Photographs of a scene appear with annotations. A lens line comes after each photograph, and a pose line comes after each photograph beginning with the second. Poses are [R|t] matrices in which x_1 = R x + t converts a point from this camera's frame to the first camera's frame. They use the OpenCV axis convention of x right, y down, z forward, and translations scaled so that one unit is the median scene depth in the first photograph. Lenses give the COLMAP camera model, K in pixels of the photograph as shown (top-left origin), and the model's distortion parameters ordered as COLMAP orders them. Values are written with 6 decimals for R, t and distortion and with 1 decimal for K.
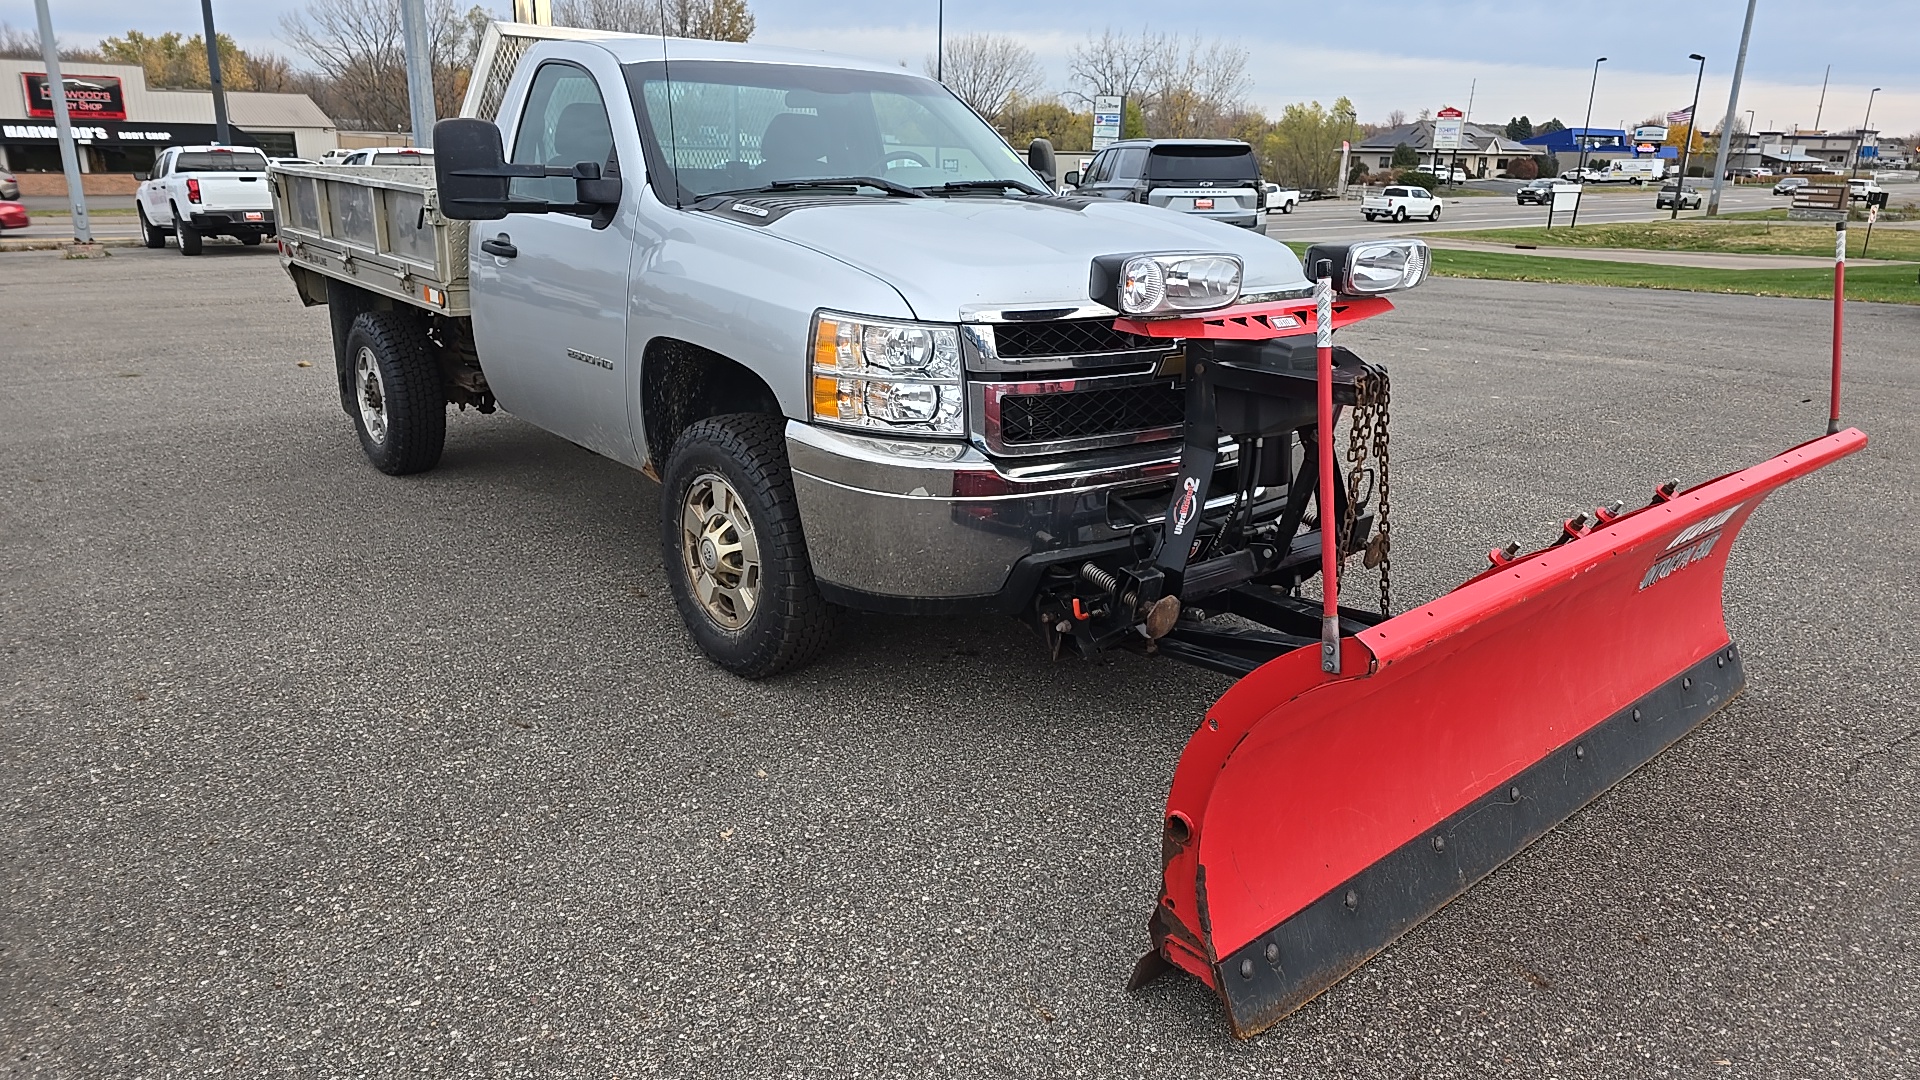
lens RADIAL K [[1296.1, 0, 987.0], [0, 1296.1, 536.8], [0, 0, 1]] dist [0.074652, -0.067392]
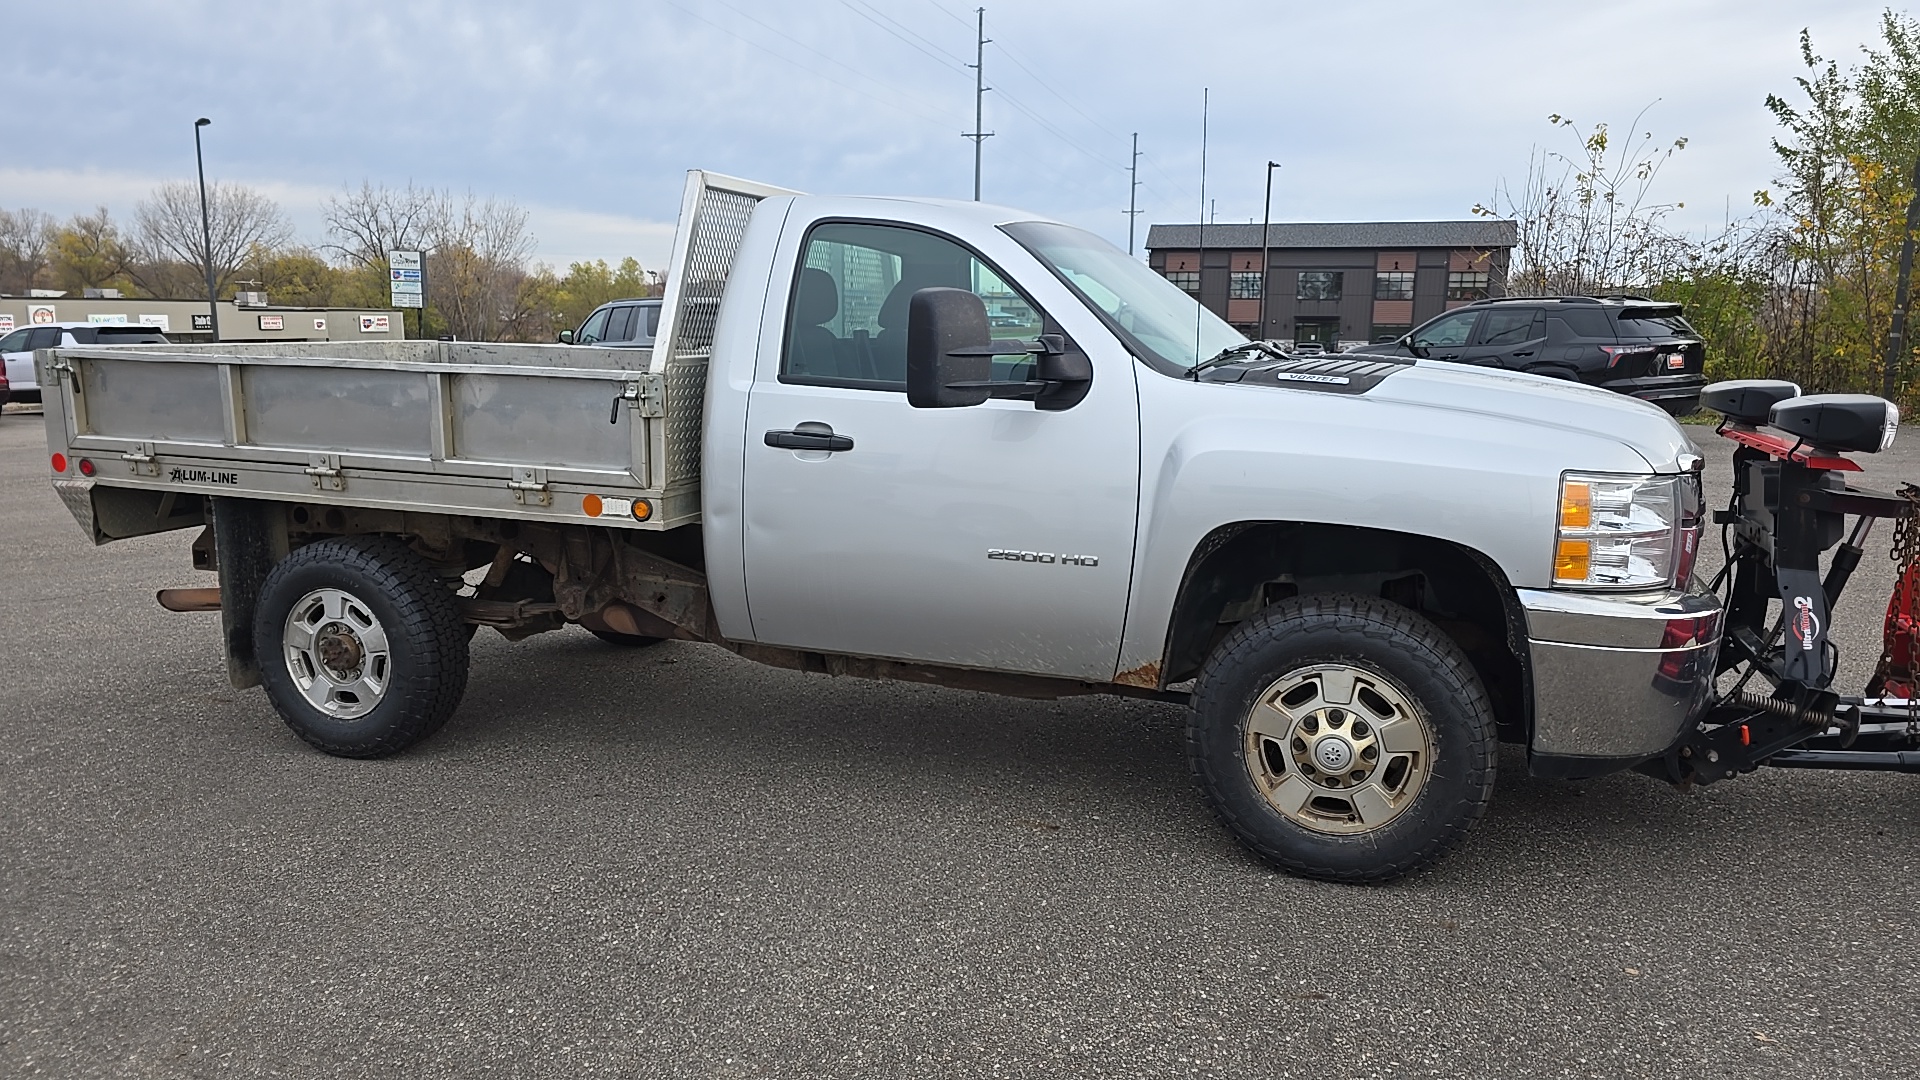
lens RADIAL K [[1296.1, 0, 987.0], [0, 1296.1, 536.8], [0, 0, 1]] dist [0.074652, -0.067392]
pose [[0.859231, -0.099758, 0.501767, -0.512019], [0.155474, 0.985332, -0.070339, -0.064386], [-0.487390, 0.138449, 0.862138, 0.191795]]
